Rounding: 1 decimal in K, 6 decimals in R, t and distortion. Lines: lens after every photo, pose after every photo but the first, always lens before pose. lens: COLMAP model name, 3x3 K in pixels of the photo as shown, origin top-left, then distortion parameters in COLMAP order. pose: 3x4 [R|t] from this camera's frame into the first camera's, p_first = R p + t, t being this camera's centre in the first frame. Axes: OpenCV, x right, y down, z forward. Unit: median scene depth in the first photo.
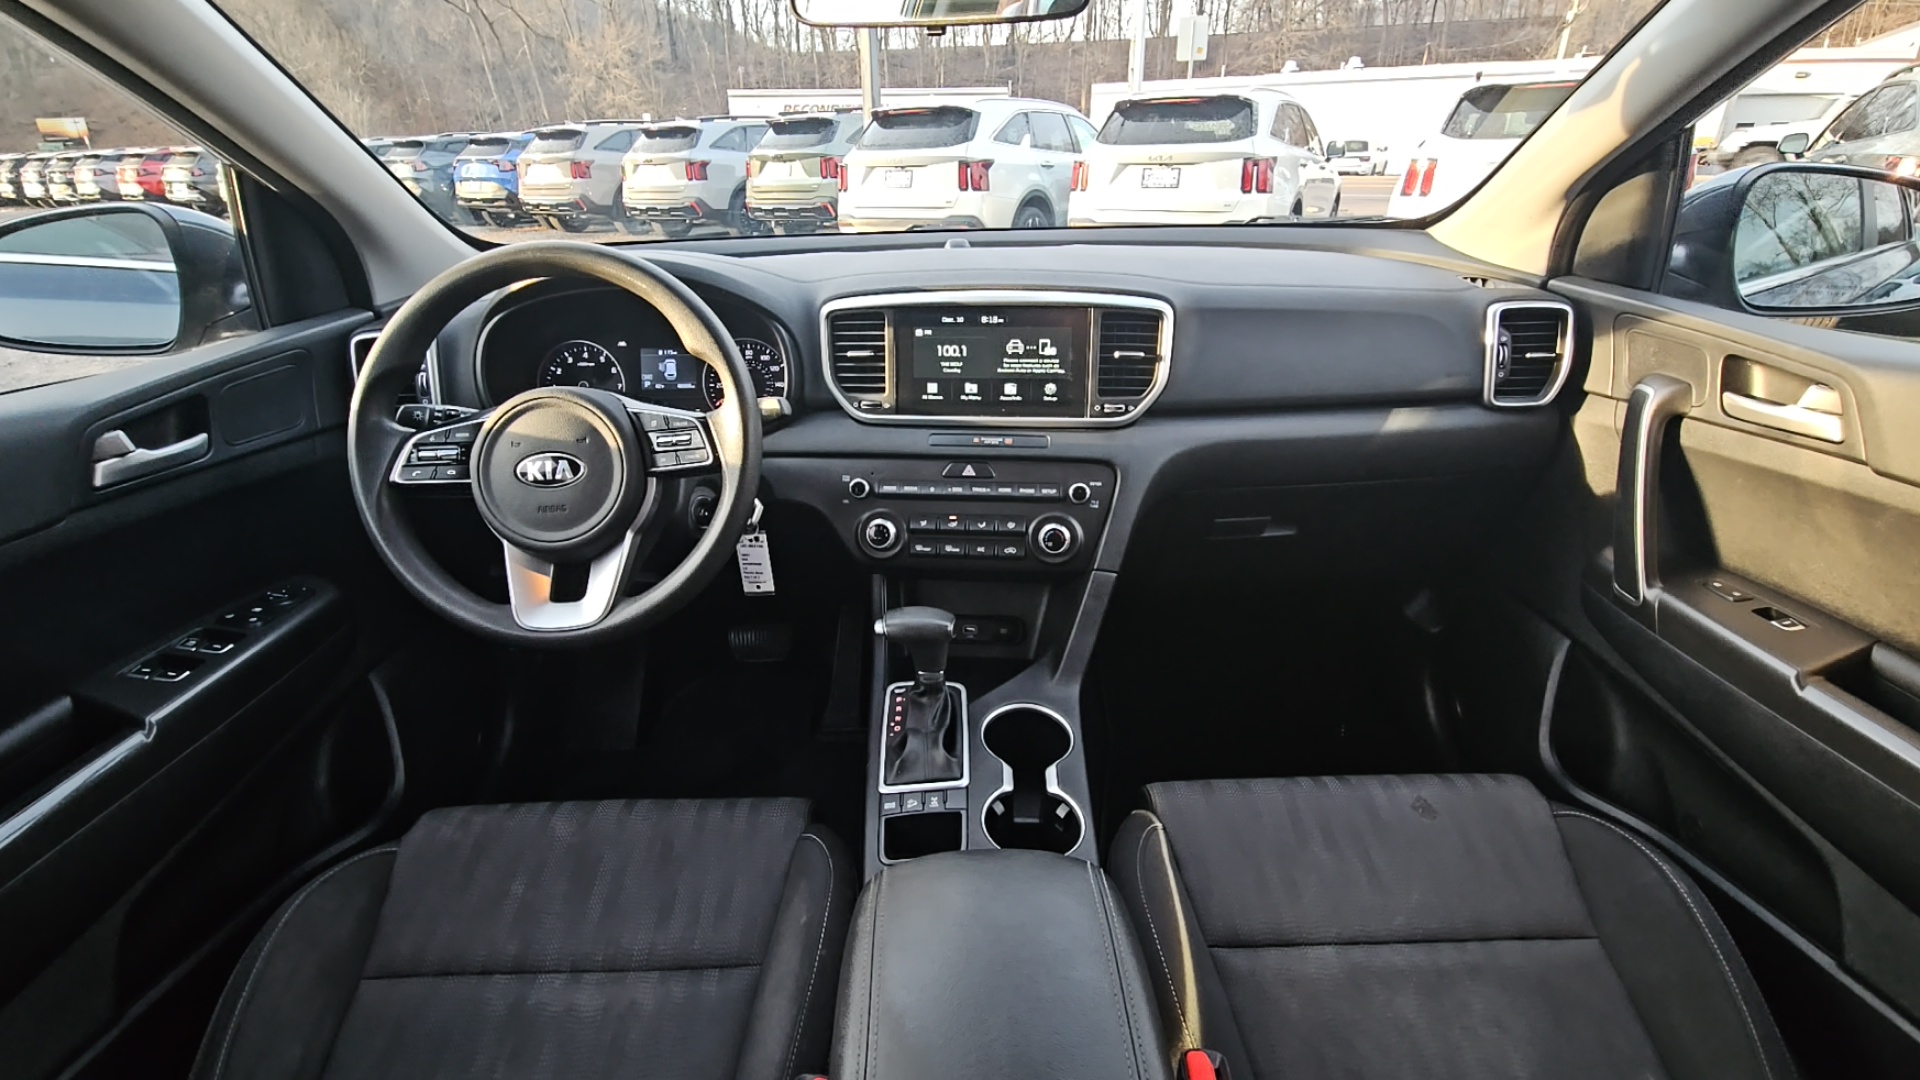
lens RADIAL K [[855.6, 0, 957.7], [0, 855.6, 543.3], [0, 0, 1]] dist [0.019746, -0.011224]
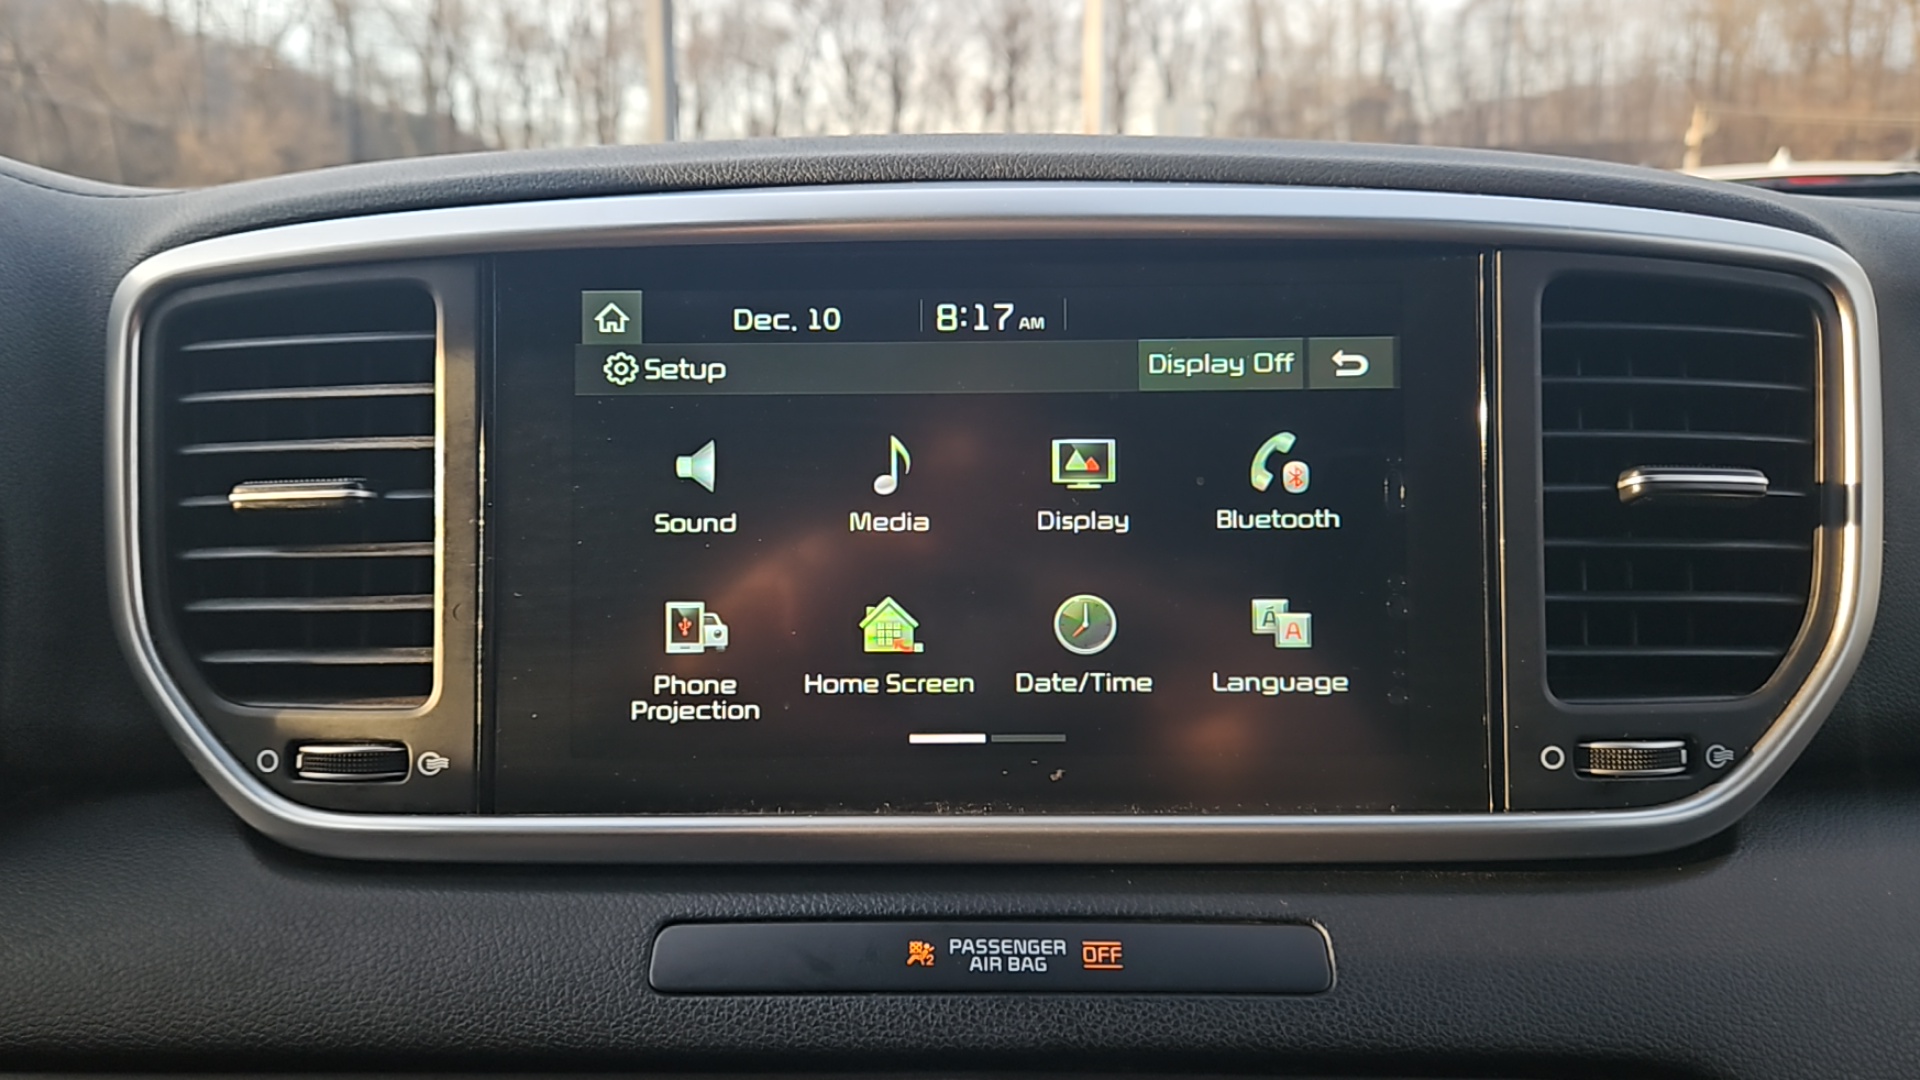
lens RADIAL K [[1439.5, 0, 964.8], [0, 1439.5, 548.2], [0, 0, 1]] dist [0.053725, -0.059848]
pose [[0.994403, -0.003834, 0.105583, -0.000256], [0.031206, 0.965412, -0.258854, -0.118296], [-0.100938, 0.260700, 0.960129, 0.660533]]
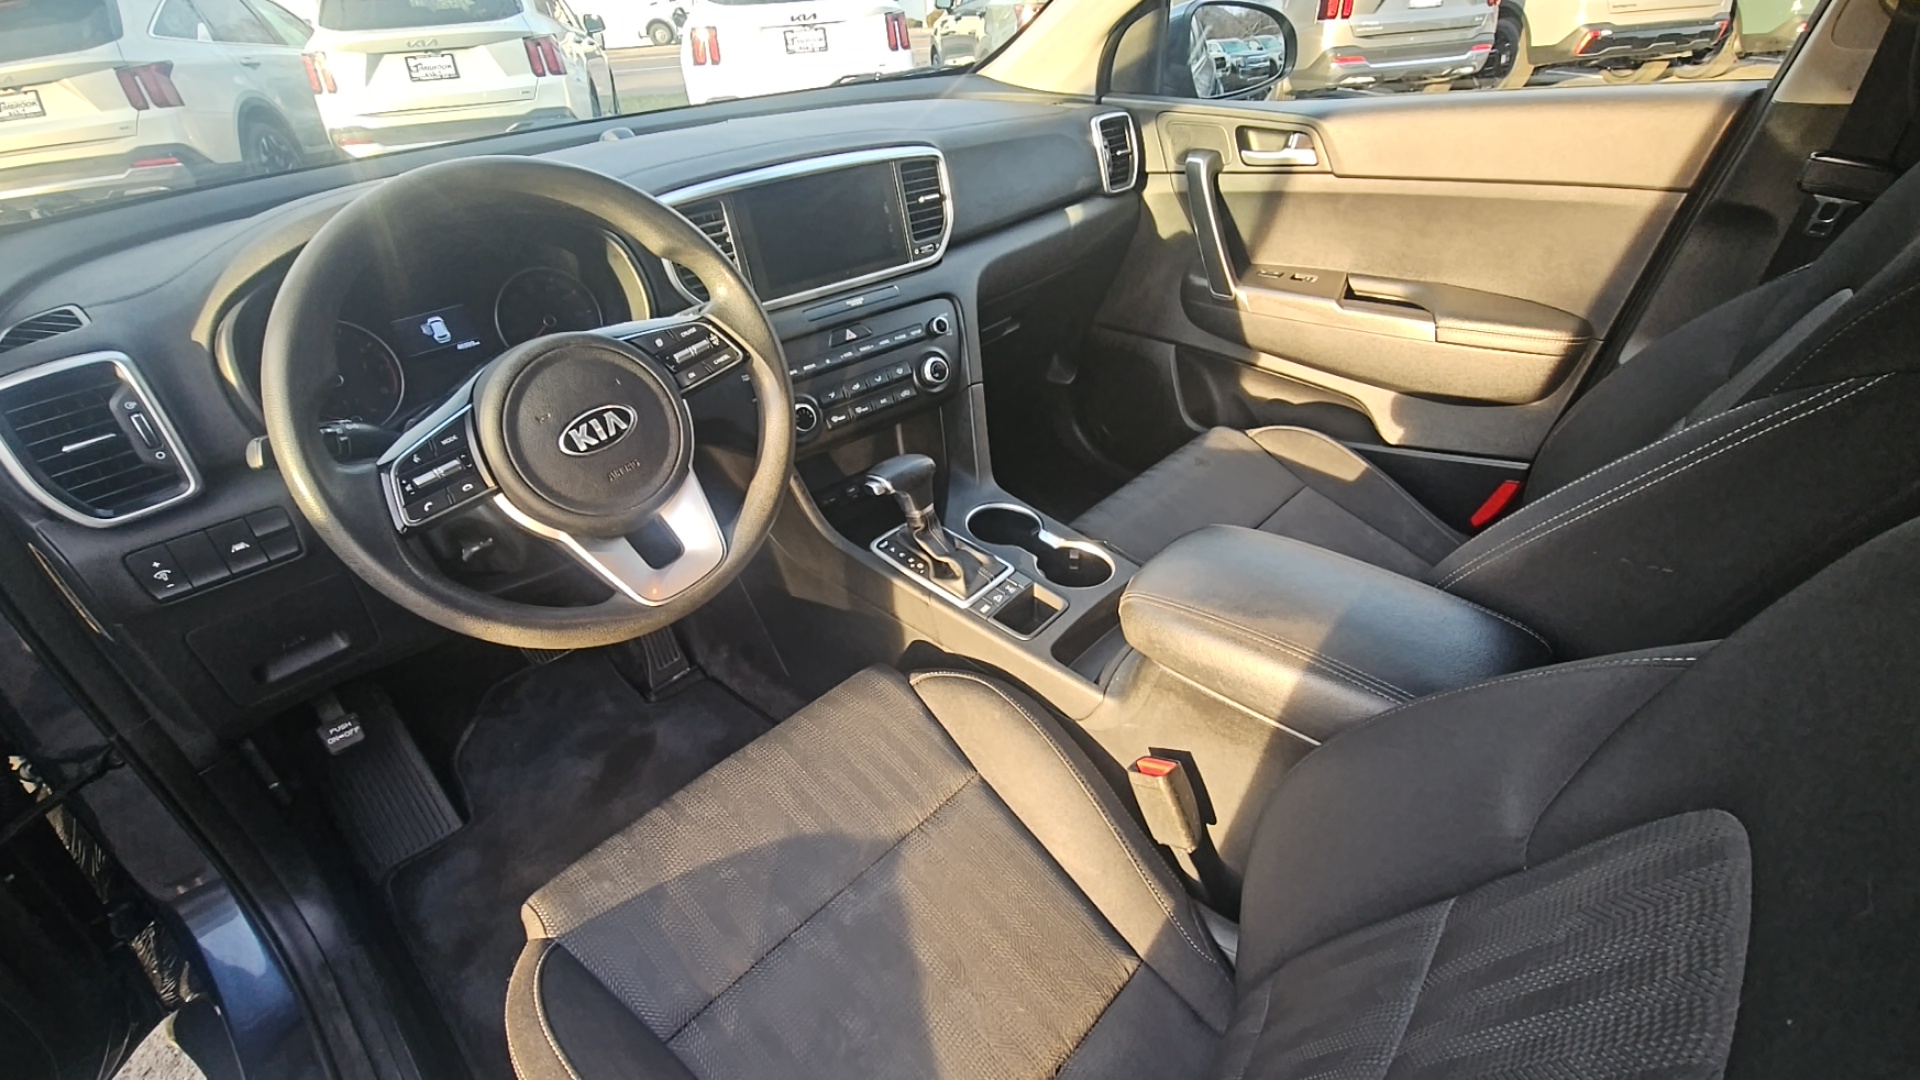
lens RADIAL K [[855.6, 0, 950.5], [0, 855.6, 533.5], [0, 0, 1]] dist [0.019746, -0.011224]
pose [[0.710819, -0.399986, 0.578574, -0.587534], [0.337668, 0.915635, 0.218158, -0.045964], [-0.617022, 0.040295, 0.785913, 0.086031]]
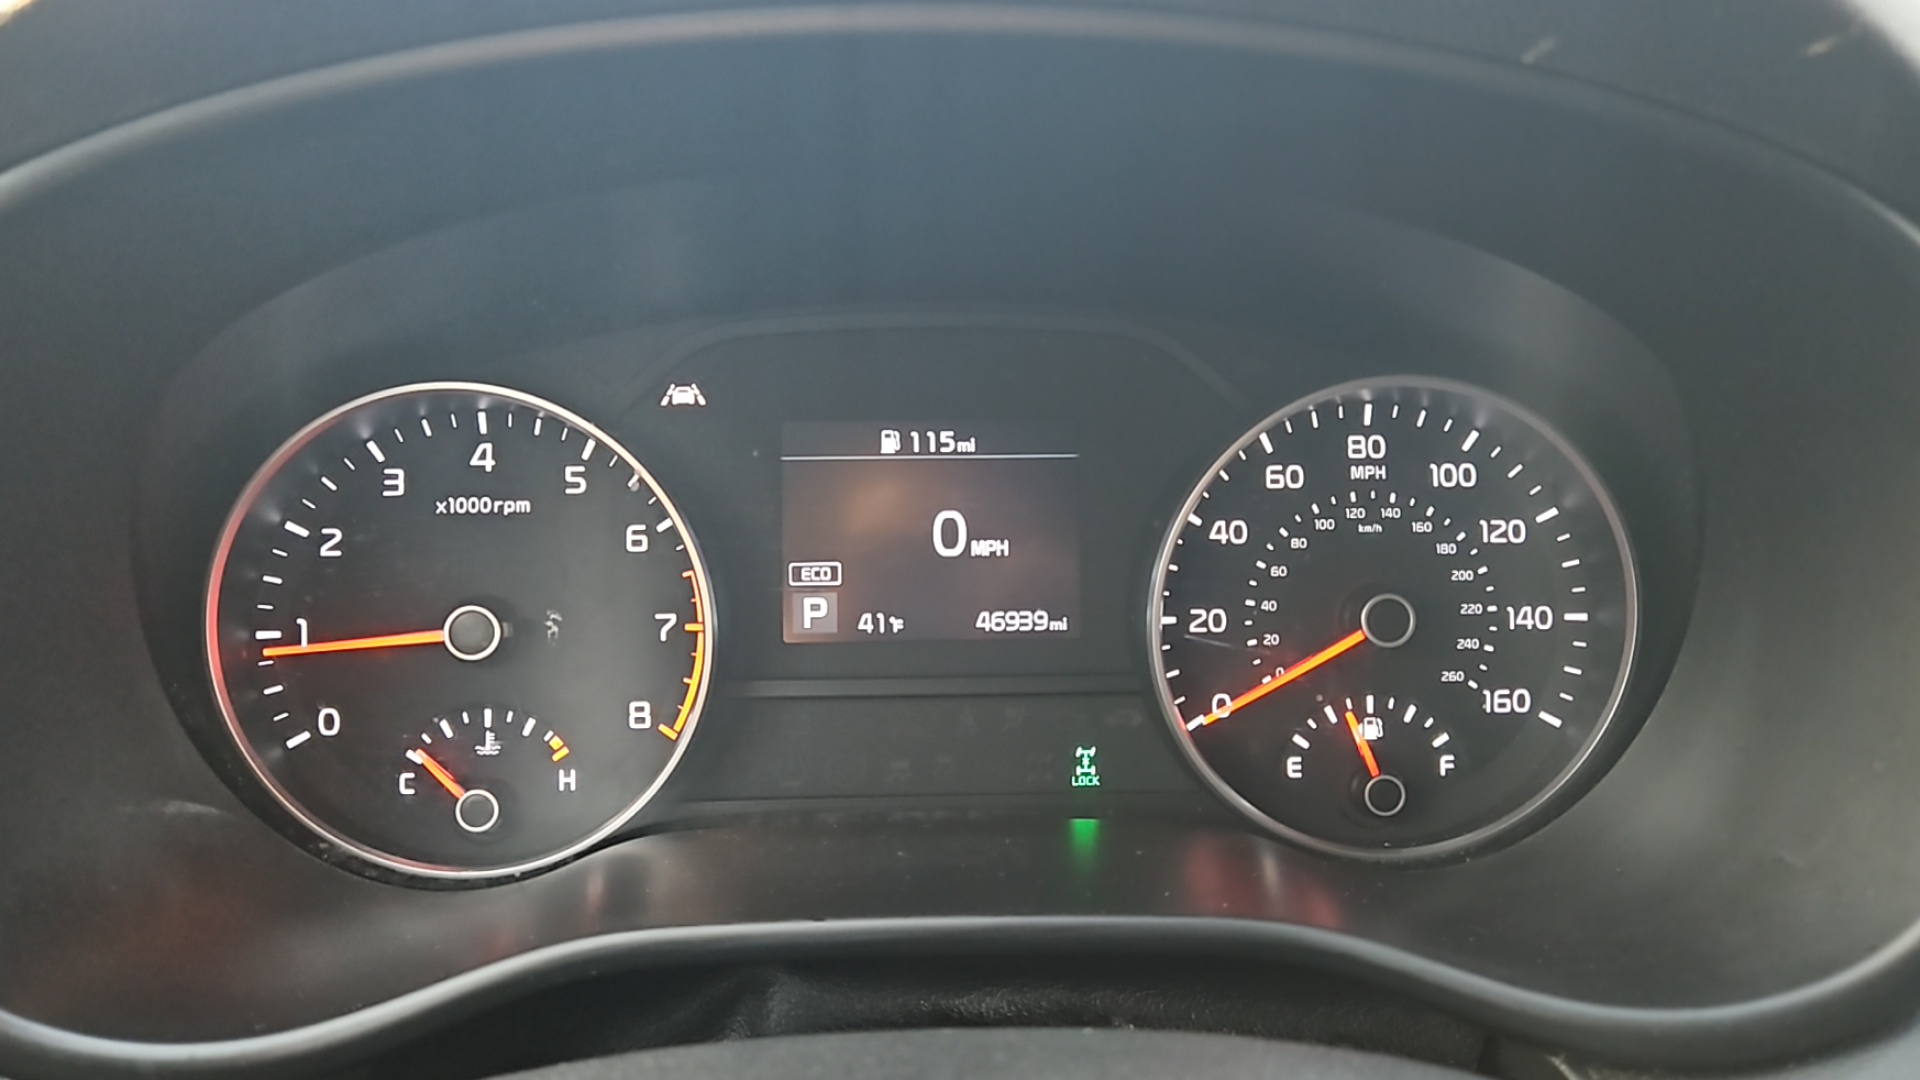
lens RADIAL K [[1439.5, 0, 966.9], [0, 1439.5, 540.9], [0, 0, 1]] dist [0.053725, -0.059848]
pose [[0.999299, 0.005412, 0.037044, -0.372688], [-0.002536, 0.997009, -0.077239, -0.192981], [-0.037352, 0.077091, 0.996324, 0.753759]]
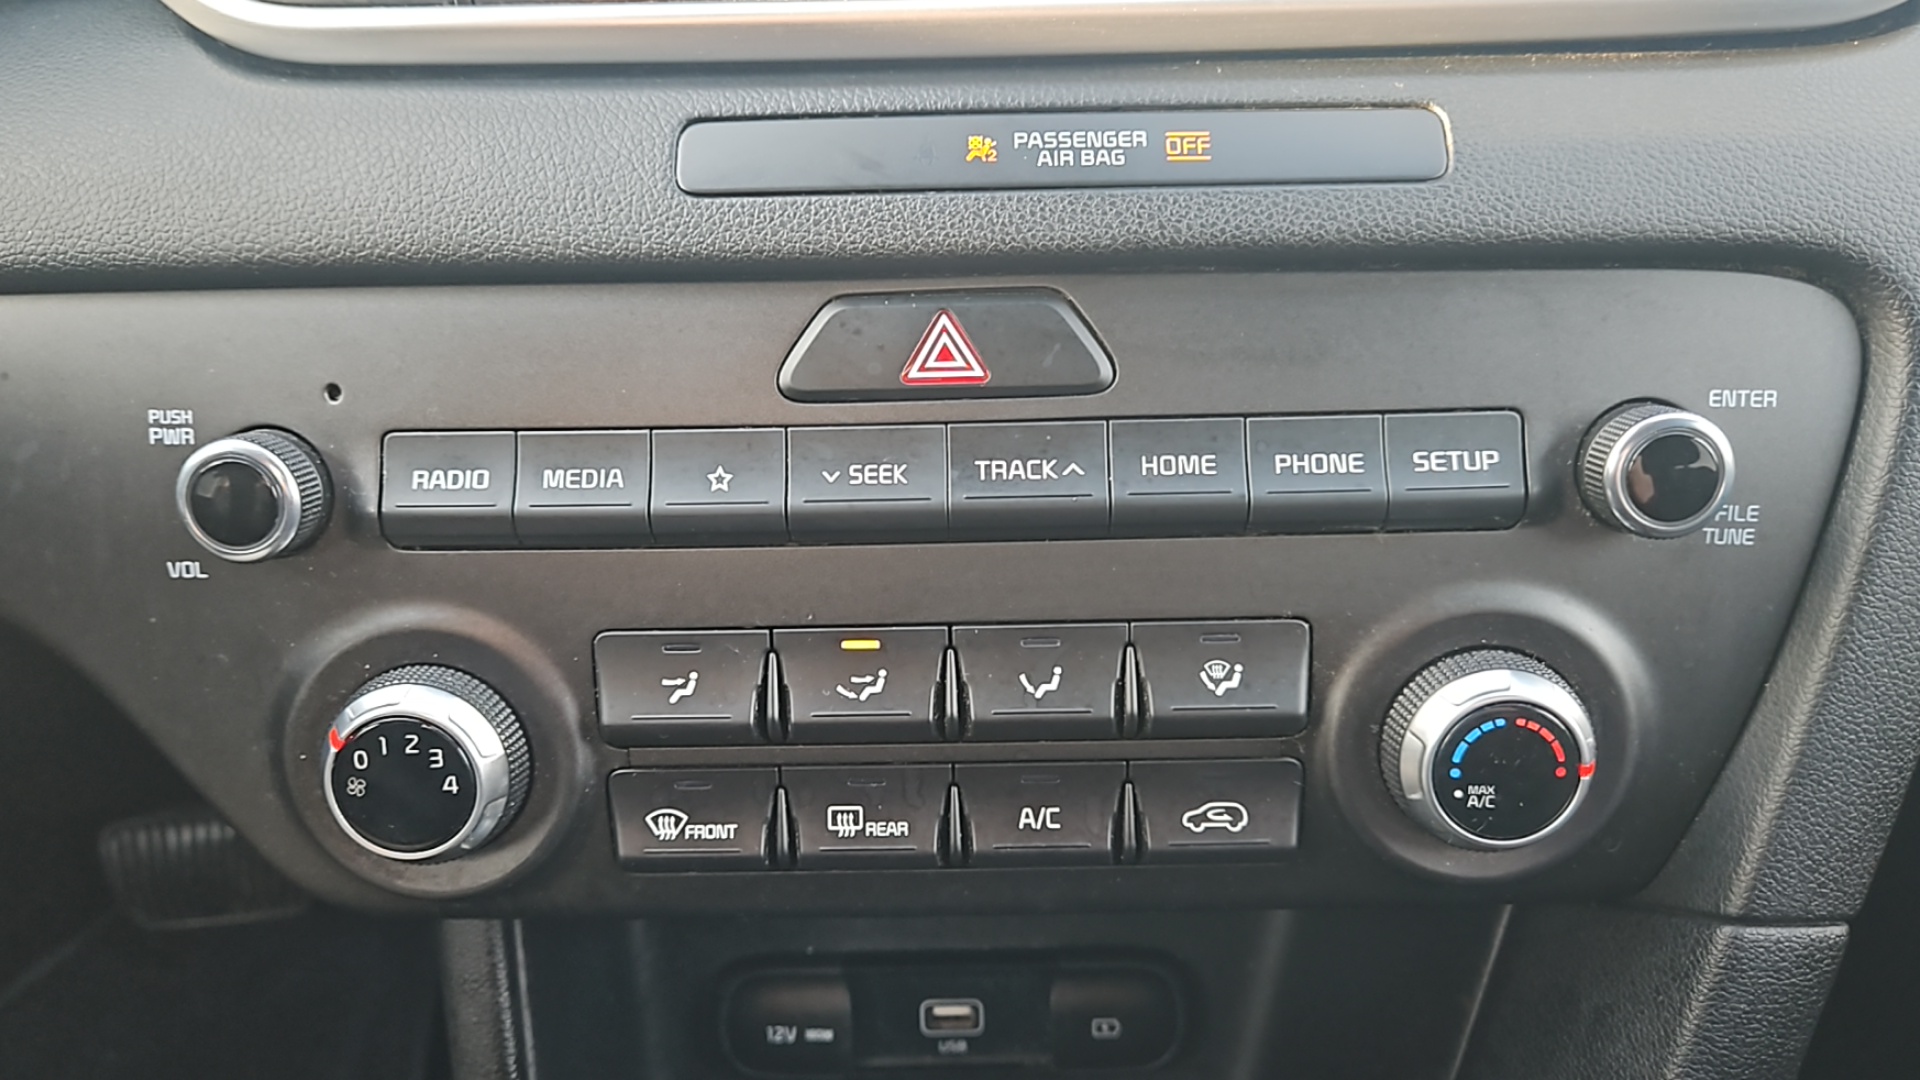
lens RADIAL K [[1439.5, 0, 973.0], [0, 1439.5, 553.7], [0, 0, 1]] dist [0.053725, -0.059848]
pose [[0.994180, -0.061193, 0.088670, -0.007290], [0.046246, 0.985745, 0.161765, -0.086394], [-0.097305, -0.156723, 0.982838, 0.697789]]
